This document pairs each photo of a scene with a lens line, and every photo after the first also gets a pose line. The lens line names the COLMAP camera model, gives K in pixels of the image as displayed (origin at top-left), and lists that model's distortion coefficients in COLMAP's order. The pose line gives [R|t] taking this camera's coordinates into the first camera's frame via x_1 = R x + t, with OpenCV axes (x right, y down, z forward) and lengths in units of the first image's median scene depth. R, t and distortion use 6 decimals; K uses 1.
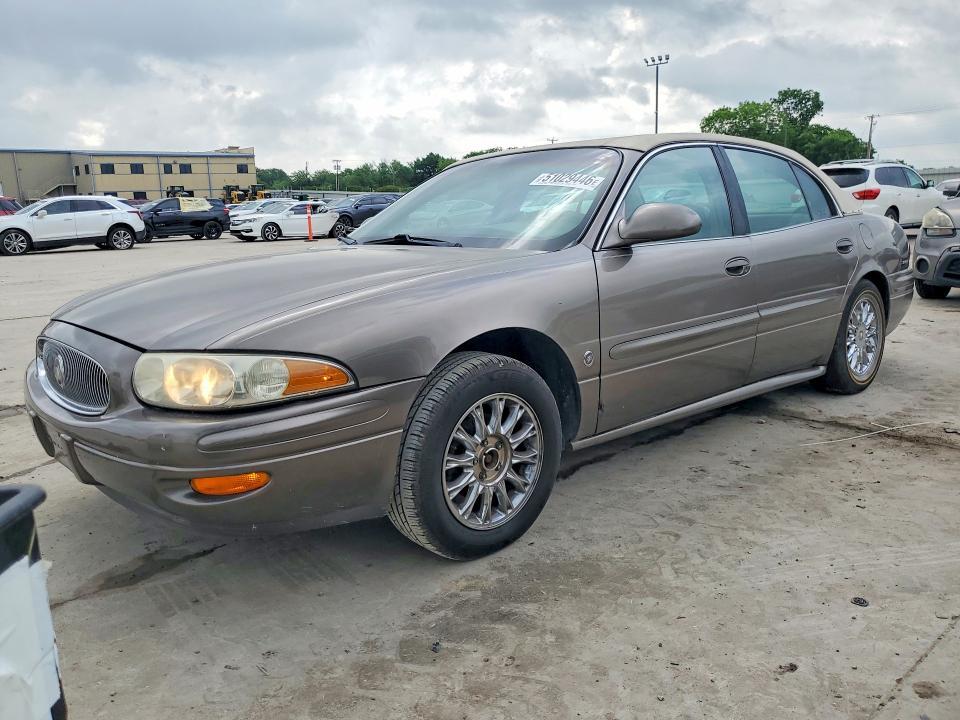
lens RADIAL K [[740.9, 0, 474.4], [0, 740.9, 384.6], [0, 0, 1]] dist [0.020945, 0.007408]
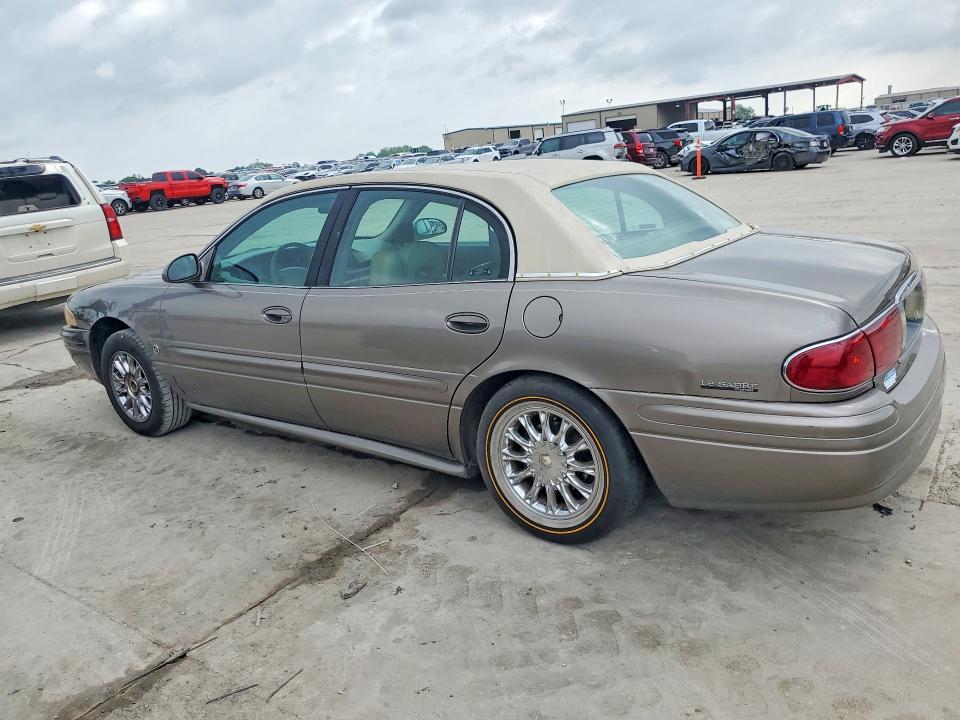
lens RADIAL K [[740.9, 0, 486.7], [0, 740.9, 368.0], [0, 0, 1]] dist [0.020945, 0.007408]
pose [[0.225276, 0.276151, -0.934340, 1.628684], [-0.150553, 0.957339, 0.246649, -0.445319], [0.962593, 0.085104, 0.257241, 1.132024]]
